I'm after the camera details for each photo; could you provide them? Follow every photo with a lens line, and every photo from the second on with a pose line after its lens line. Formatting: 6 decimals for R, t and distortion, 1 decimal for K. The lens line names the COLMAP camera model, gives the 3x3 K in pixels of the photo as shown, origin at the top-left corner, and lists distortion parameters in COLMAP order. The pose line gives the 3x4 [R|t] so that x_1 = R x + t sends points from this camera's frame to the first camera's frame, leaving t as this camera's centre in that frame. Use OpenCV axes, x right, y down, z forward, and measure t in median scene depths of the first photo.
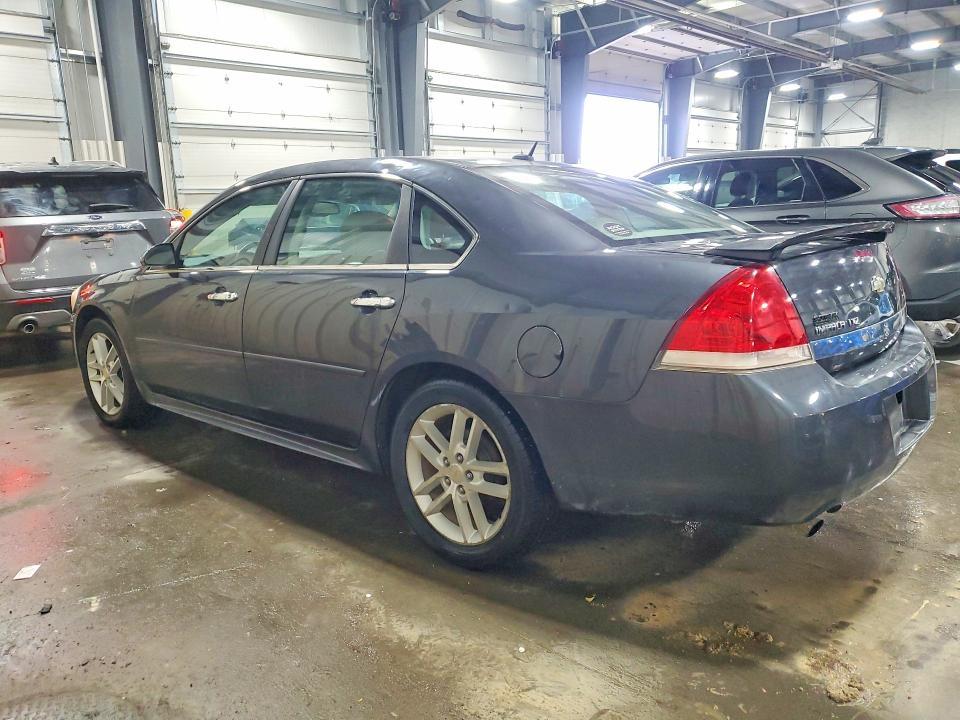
lens RADIAL K [[749.5, 0, 480.0], [0, 749.5, 360.0], [0, 0, 1]] dist [0.005377, 0.008441]
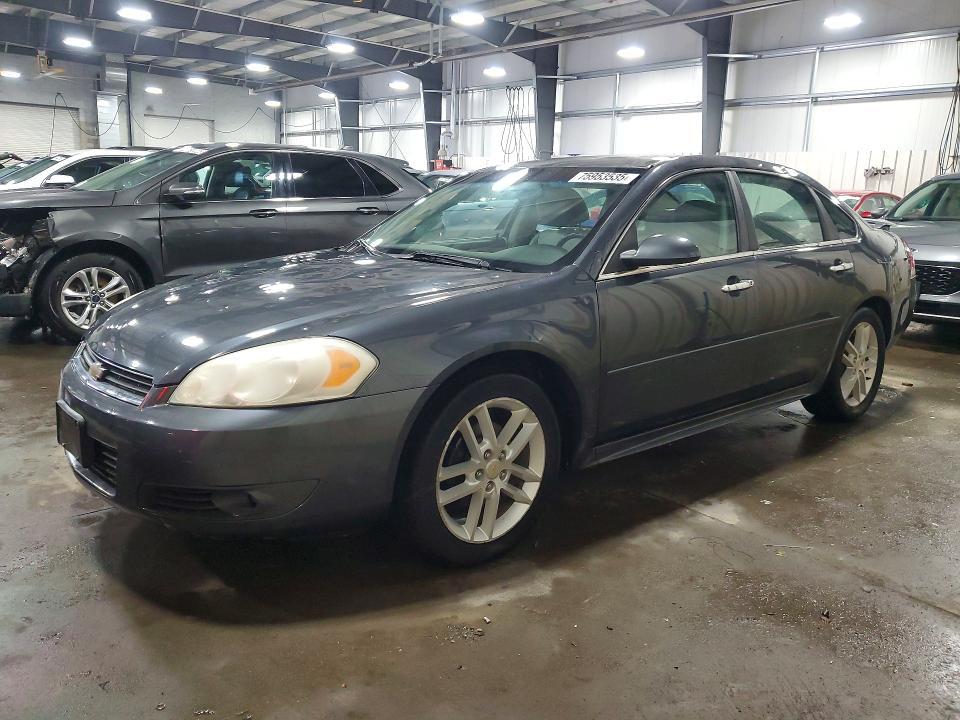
lens RADIAL K [[749.5, 0, 480.0], [0, 749.5, 360.0], [0, 0, 1]] dist [0.005377, 0.008441]
pose [[0.101818, -0.167013, 0.980683, -1.233000], [0.146882, 0.977526, 0.151225, -0.172155], [-0.983900, 0.128647, 0.124061, 1.120957]]
